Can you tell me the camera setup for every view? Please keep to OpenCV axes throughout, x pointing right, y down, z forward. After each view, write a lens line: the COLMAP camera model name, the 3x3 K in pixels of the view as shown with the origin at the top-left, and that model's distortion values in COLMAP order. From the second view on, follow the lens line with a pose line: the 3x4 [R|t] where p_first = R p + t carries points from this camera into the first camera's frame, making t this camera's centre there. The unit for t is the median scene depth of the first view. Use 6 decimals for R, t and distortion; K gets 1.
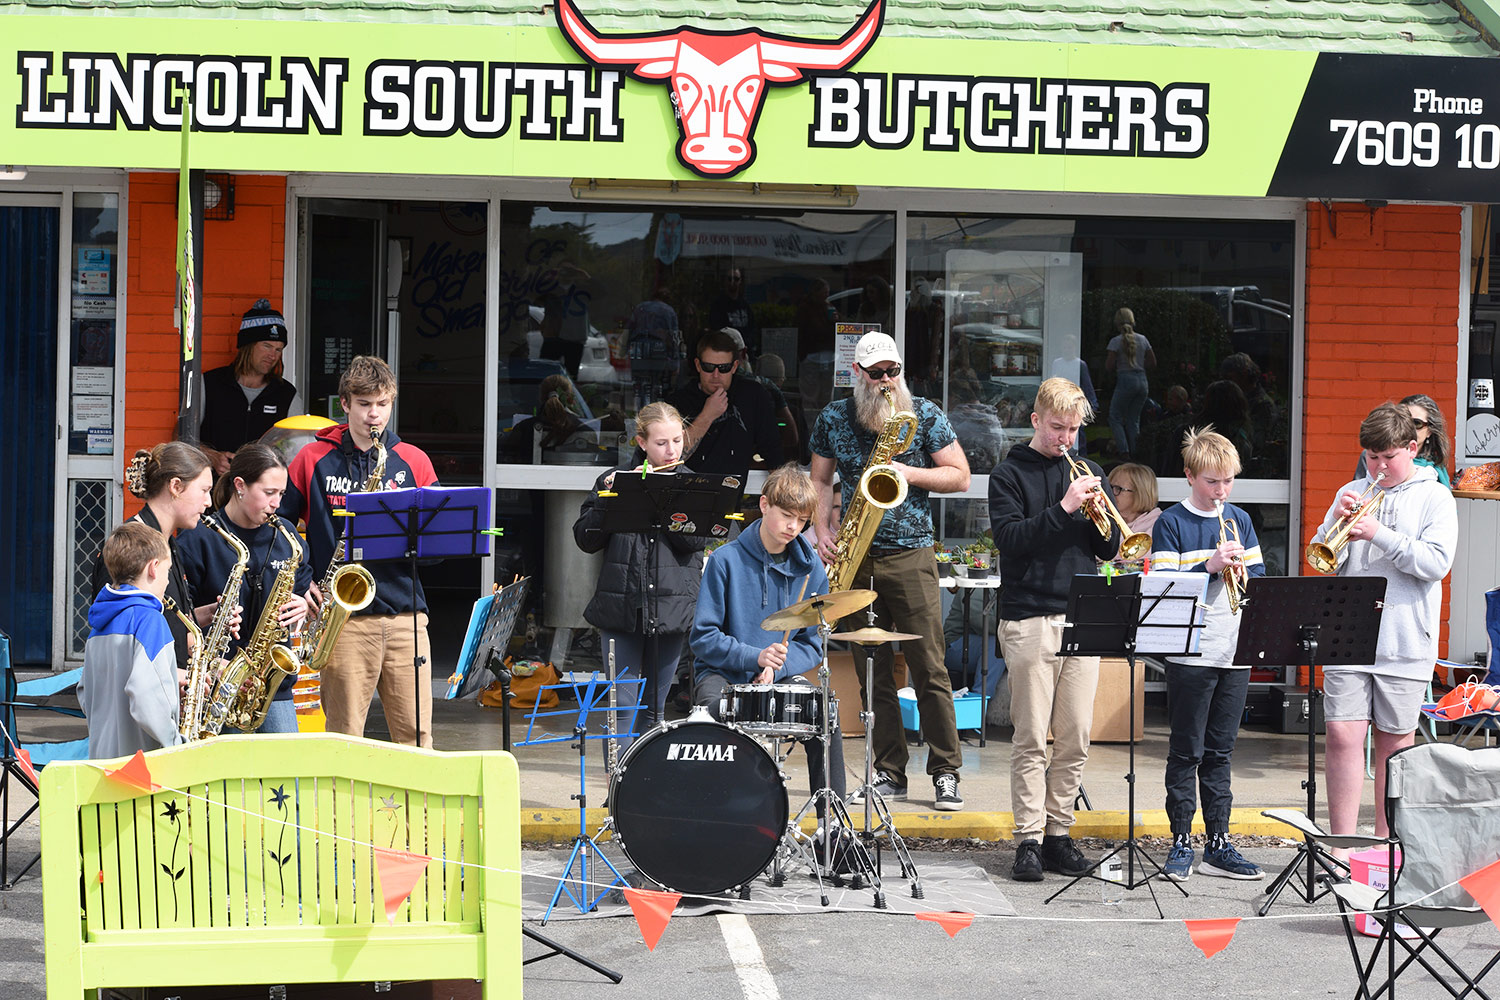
lens RADIAL K [[7320.8, 0, 750.0], [0, 7320.8, 500.0], [0, 0, 1]] dist [0.011559, -3.119306]
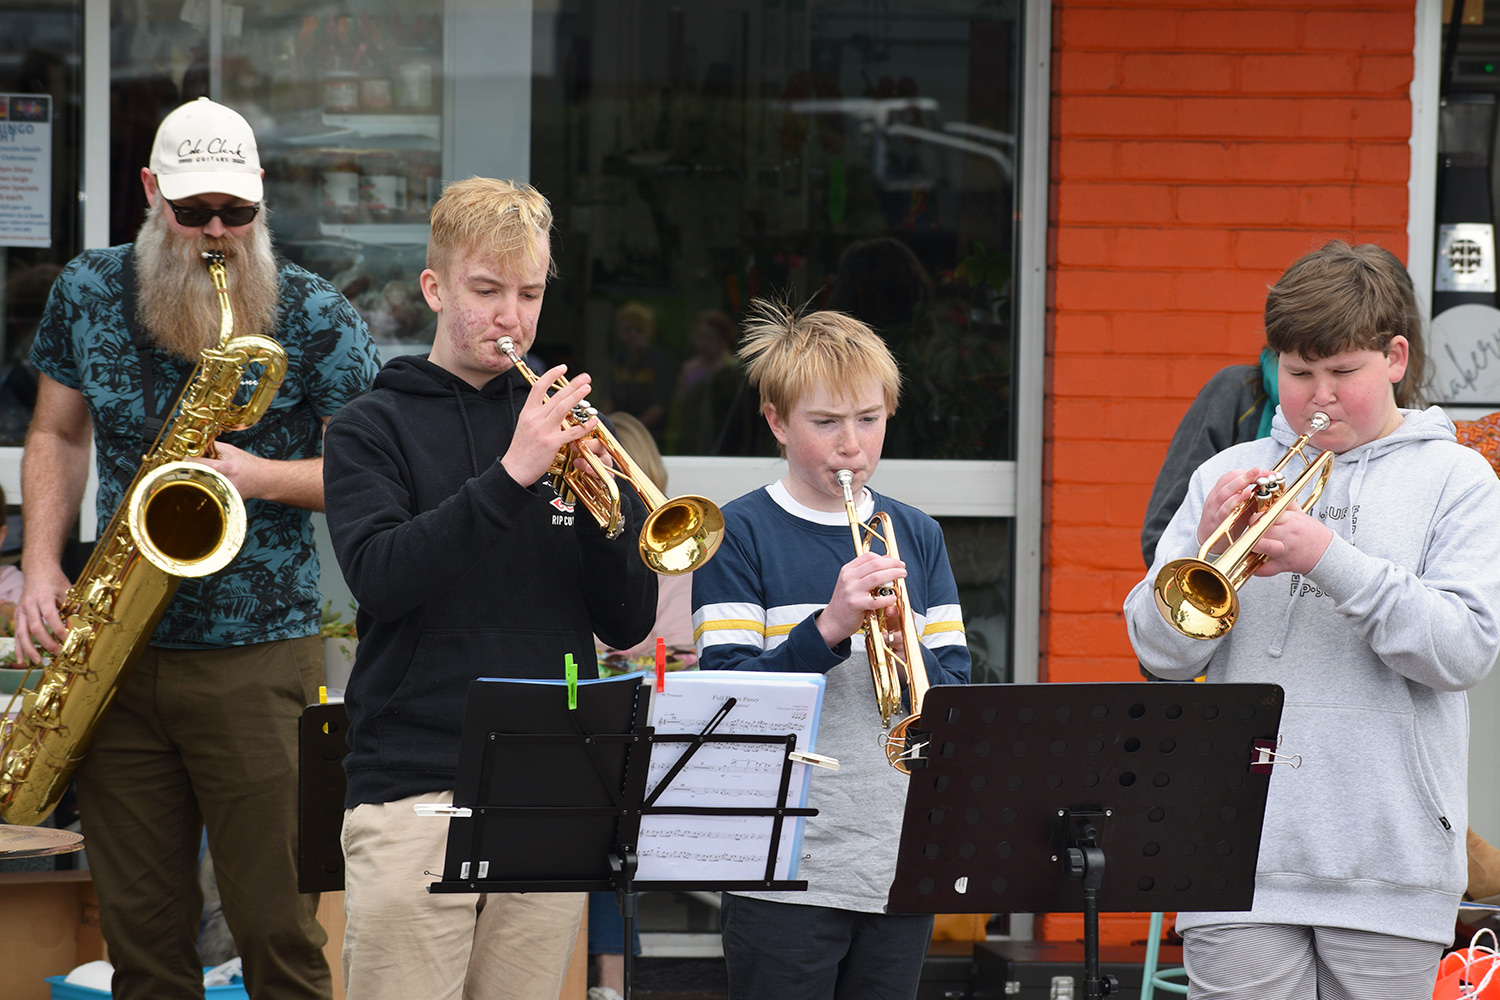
lens RADIAL K [[7320.8, 0, 750.0], [0, 7320.8, 500.0], [0, 0, 1]] dist [0.011559, -3.119306]
pose [[0.998884, -0.003666, 0.047096, 0.038513], [0.004541, 0.999819, -0.018494, 0.007446], [-0.047019, 0.018687, 0.998719, 0.581891]]
